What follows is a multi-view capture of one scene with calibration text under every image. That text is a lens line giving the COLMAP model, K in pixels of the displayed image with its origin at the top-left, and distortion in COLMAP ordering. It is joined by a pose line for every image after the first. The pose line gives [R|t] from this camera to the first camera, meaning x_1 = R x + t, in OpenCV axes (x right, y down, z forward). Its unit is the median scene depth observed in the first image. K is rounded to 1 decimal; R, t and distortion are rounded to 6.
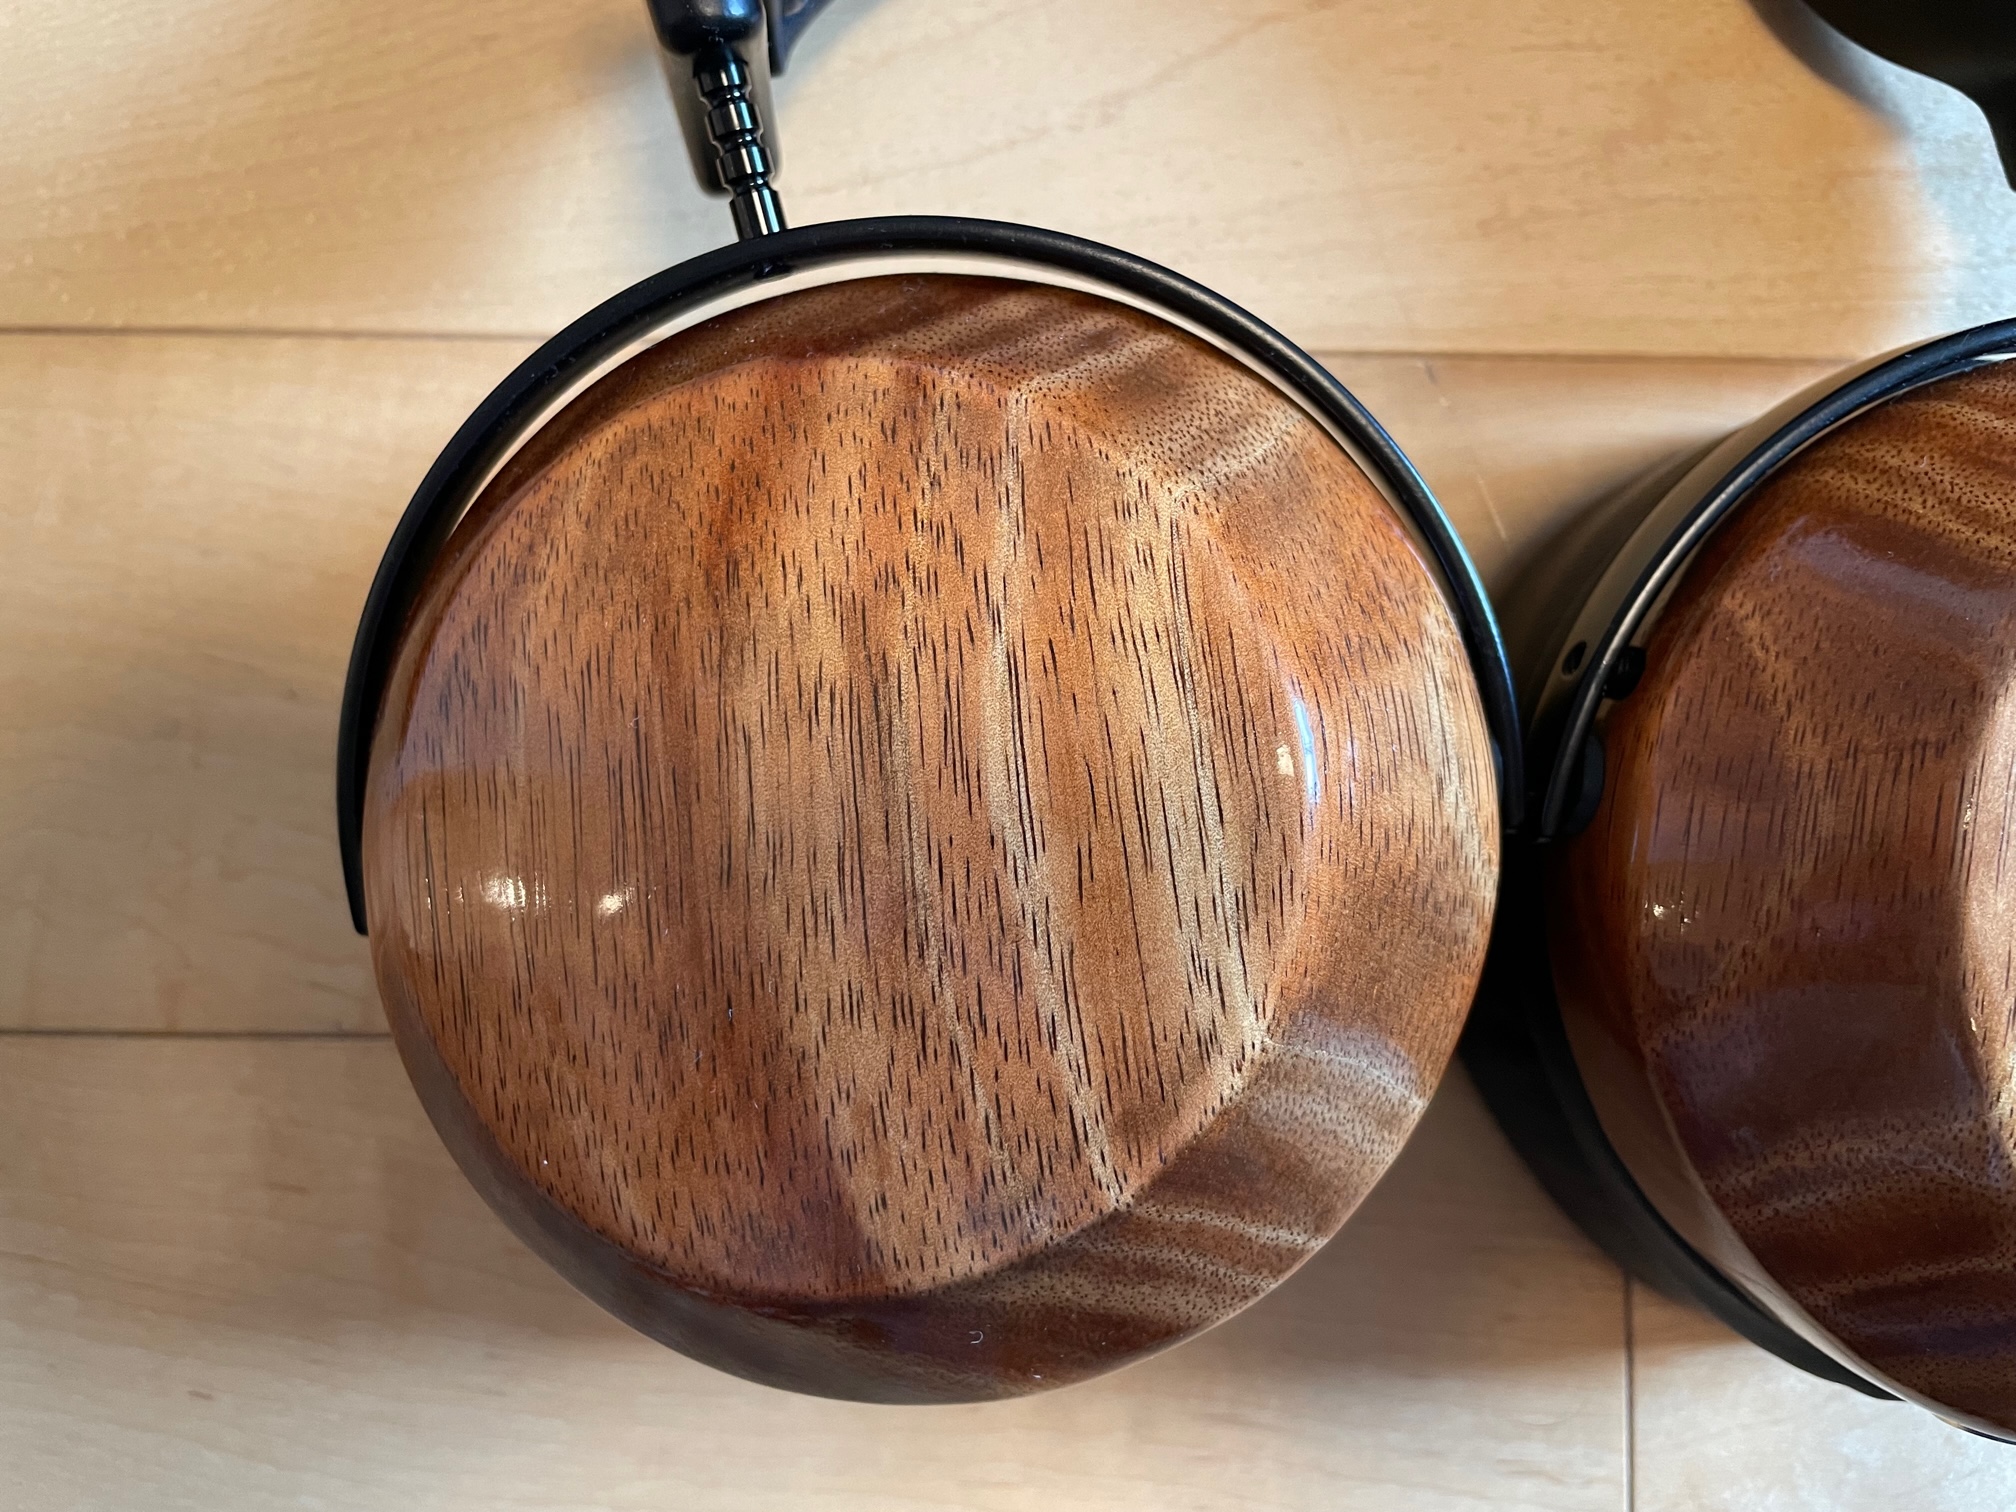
lens RADIAL K [[1555.9, 0, 1006.3], [0, 1555.9, 712.2], [0, 0, 1]] dist [0.054638, -0.129423]
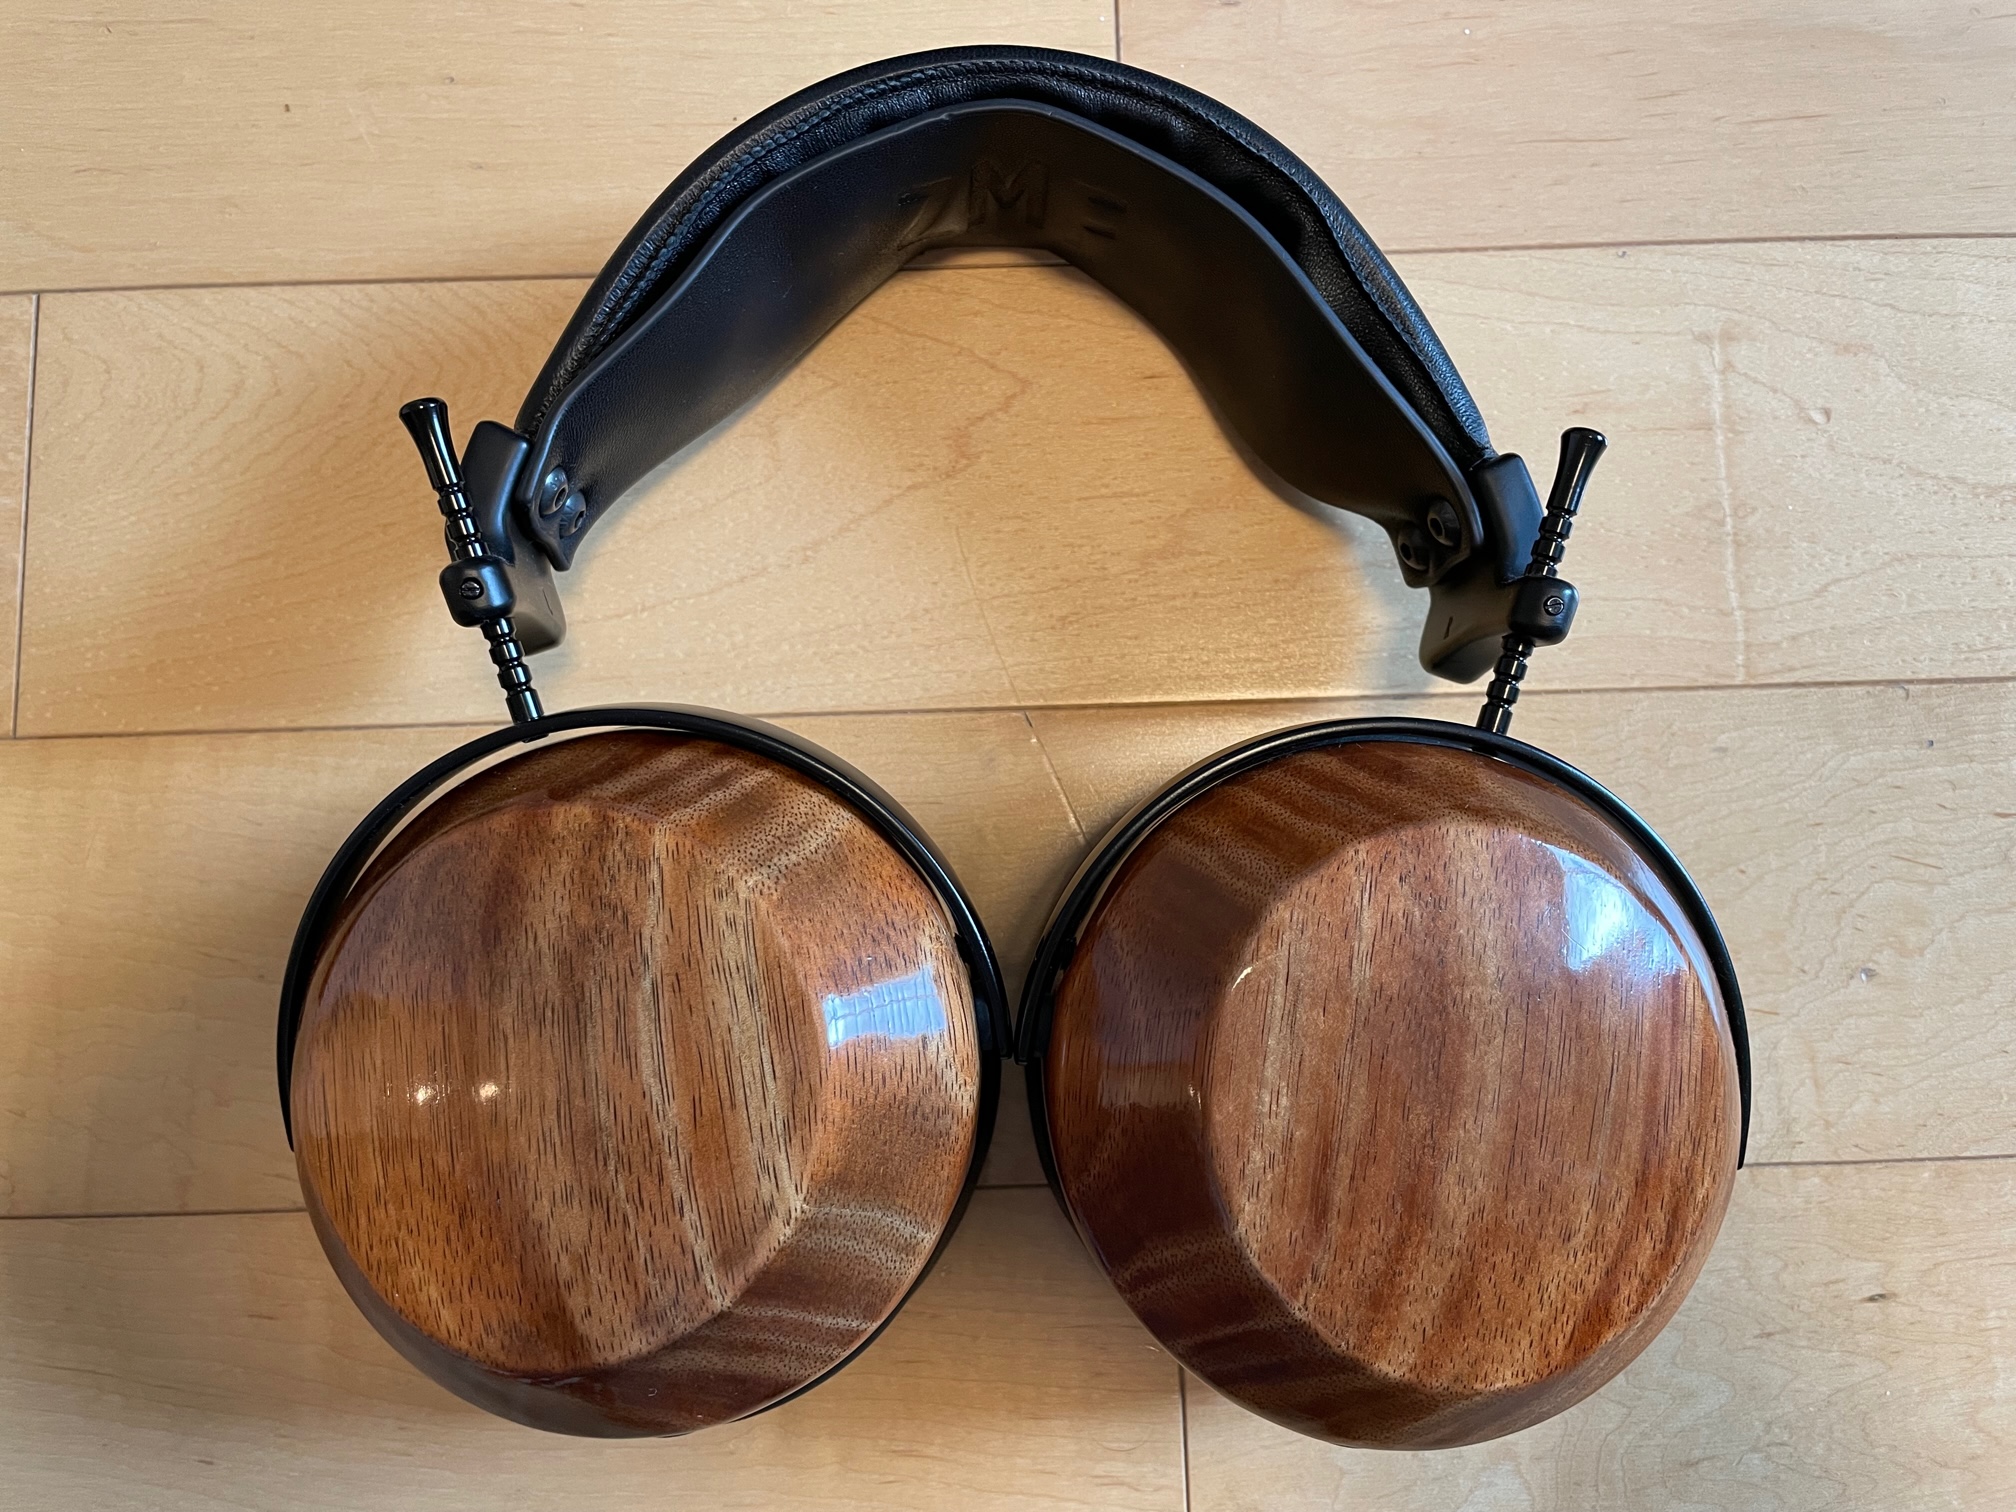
lens RADIAL K [[1503.1, 0, 1010.2], [0, 1503.1, 719.4], [0, 0, 1]] dist [0.042329, -0.101465]
pose [[0.999030, -0.043928, -0.003064, 0.400138], [0.043628, 0.996840, -0.066384, -0.192970], [0.005971, 0.066186, 0.997789, -0.655111]]
